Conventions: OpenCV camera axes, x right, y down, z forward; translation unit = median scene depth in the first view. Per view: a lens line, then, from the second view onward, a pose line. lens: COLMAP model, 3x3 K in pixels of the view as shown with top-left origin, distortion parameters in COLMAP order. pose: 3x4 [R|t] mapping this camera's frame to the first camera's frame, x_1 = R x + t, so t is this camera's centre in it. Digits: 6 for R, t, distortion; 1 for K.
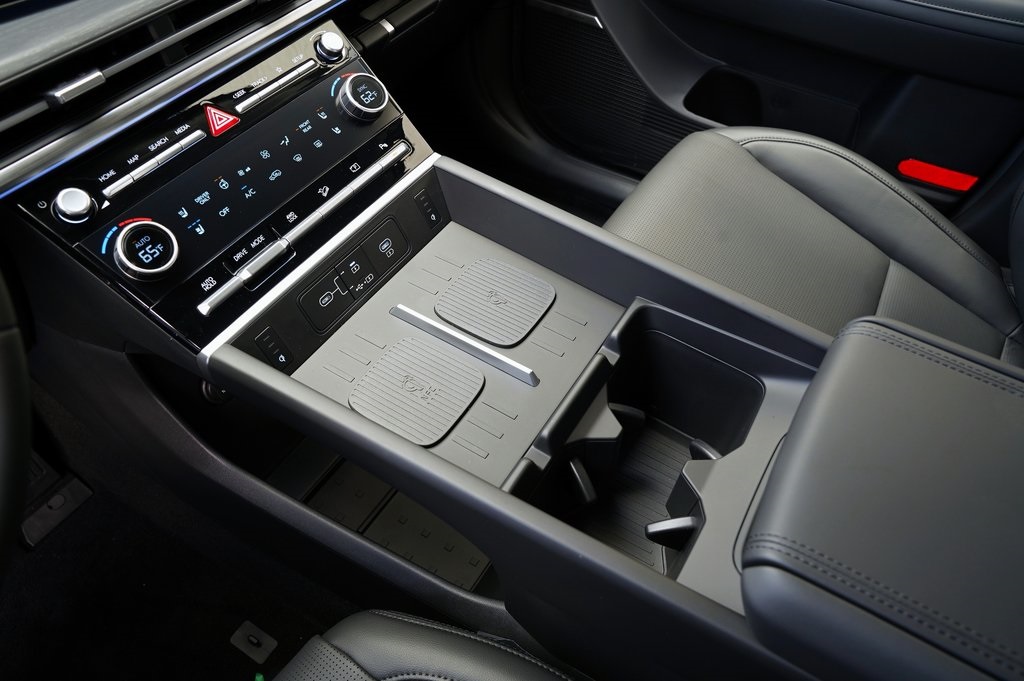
lens RADIAL K [[708.3, 0, 515.8], [0, 708.3, 346.1], [0, 0, 1]] dist [-0.127984, 0.084728]
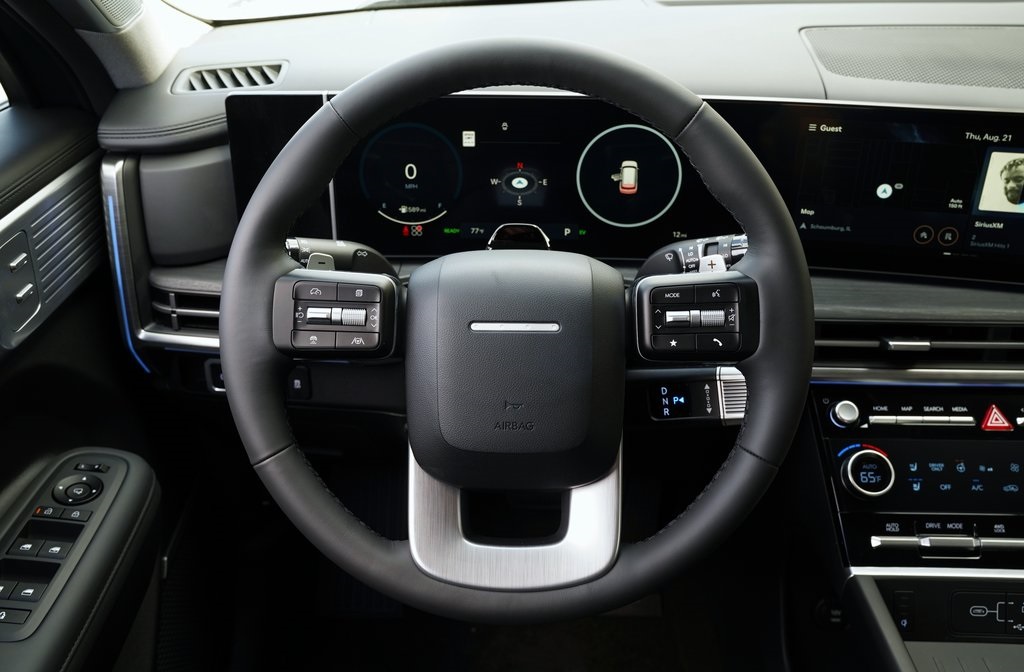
lens RADIAL K [[919.5, 0, 514.7], [0, 919.5, 337.6], [0, 0, 1]] dist [-0.053553, 0.115925]
pose [[0.508815, 0.436378, -0.742079, 0.210783], [-0.654162, 0.756345, -0.003767, 0.082541], [0.559625, 0.487356, 0.670301, -0.488455]]
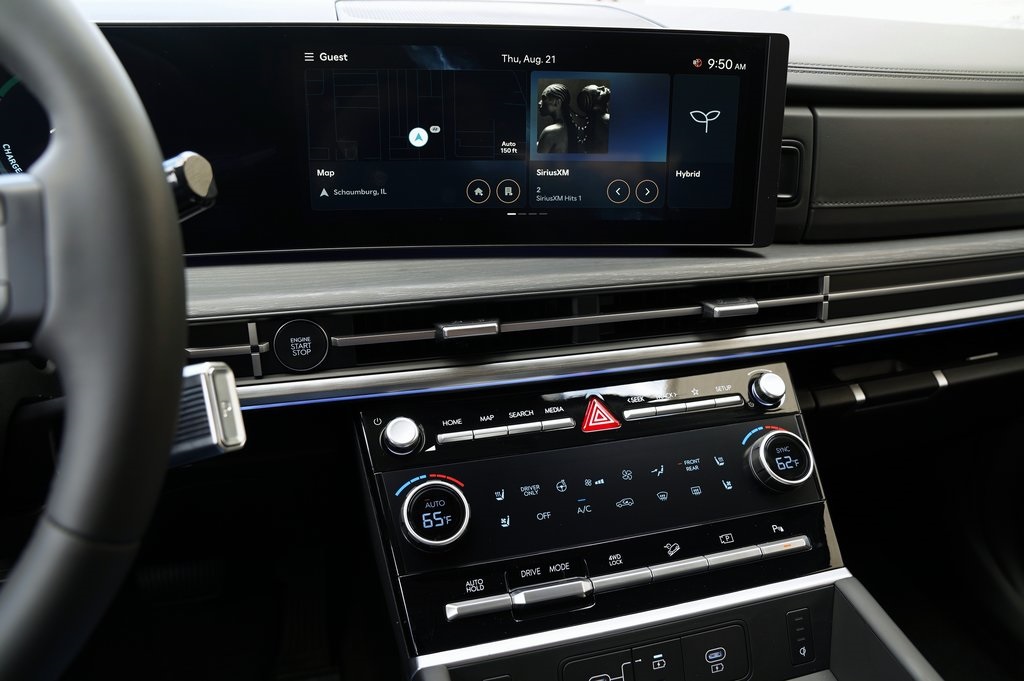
lens RADIAL K [[708.3, 0, 511.3], [0, 708.3, 338.4], [0, 0, 1]] dist [-0.127984, 0.084728]
pose [[0.725094, 0.277366, -0.630323, 0.014774], [-0.528917, 0.810456, -0.251811, -0.133596], [0.441005, 0.515975, 0.734360, 0.264395]]
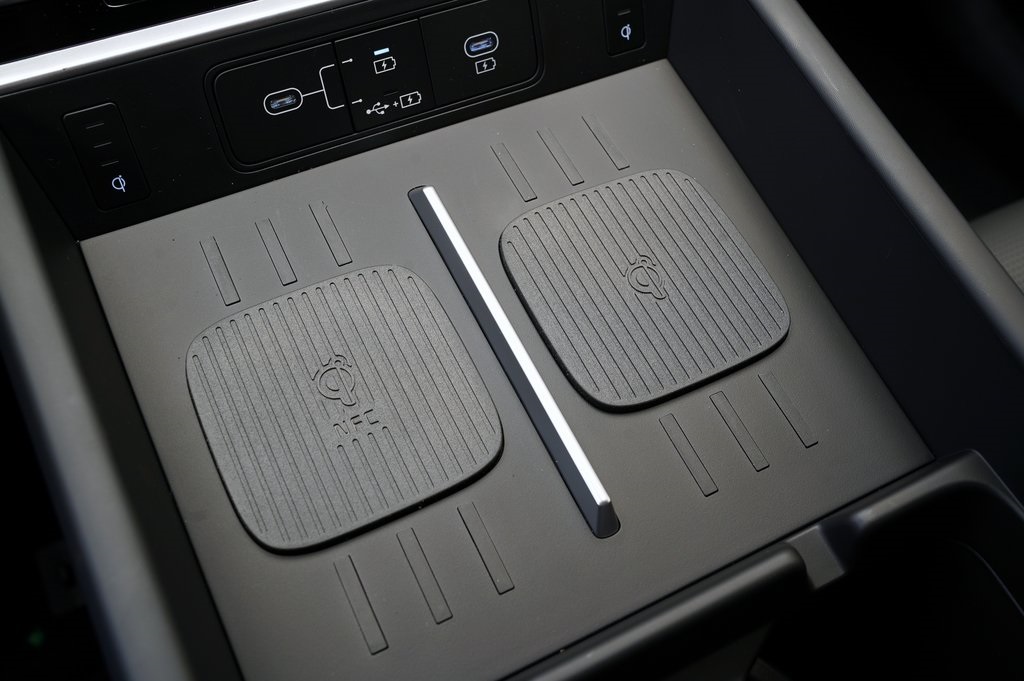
lens RADIAL K [[997.0, 0, 517.7], [0, 997.0, 333.4], [0, 0, 1]] dist [-0.023341, 0.000000]
pose [[0.851082, 0.475875, -0.221816, 0.057357], [-0.444931, 0.878003, 0.176485, -0.118822], [0.278739, -0.051510, 0.958984, 0.468871]]
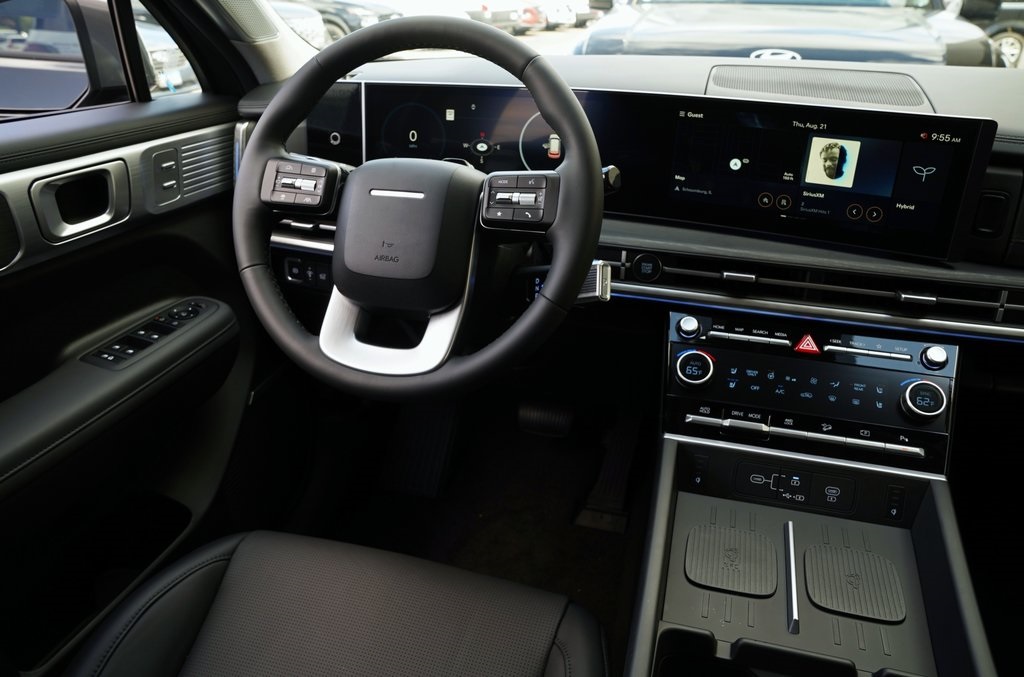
lens RADIAL K [[708.3, 0, 510.1], [0, 708.3, 341.0], [0, 0, 1]] dist [-0.127984, 0.084728]
pose [[0.252532, 0.418911, -0.872205, 0.661728], [-0.734959, 0.669345, 0.108684, -0.042983], [0.629335, 0.613589, 0.476914, -0.065879]]
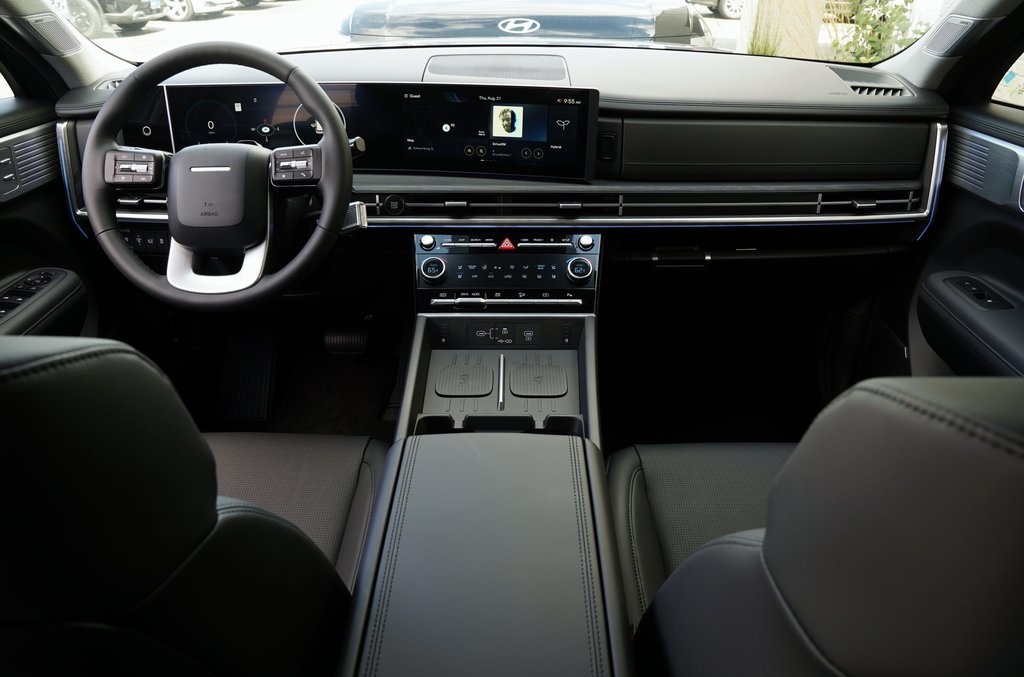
lens RADIAL K [[708.3, 0, 512.8], [0, 708.3, 337.9], [0, 0, 1]] dist [-0.127984, 0.084728]
pose [[0.524561, 0.405289, -0.748716, 1.346667], [-0.647214, 0.761182, -0.041410, -0.033971], [0.553127, 0.506302, 0.661596, -0.286930]]
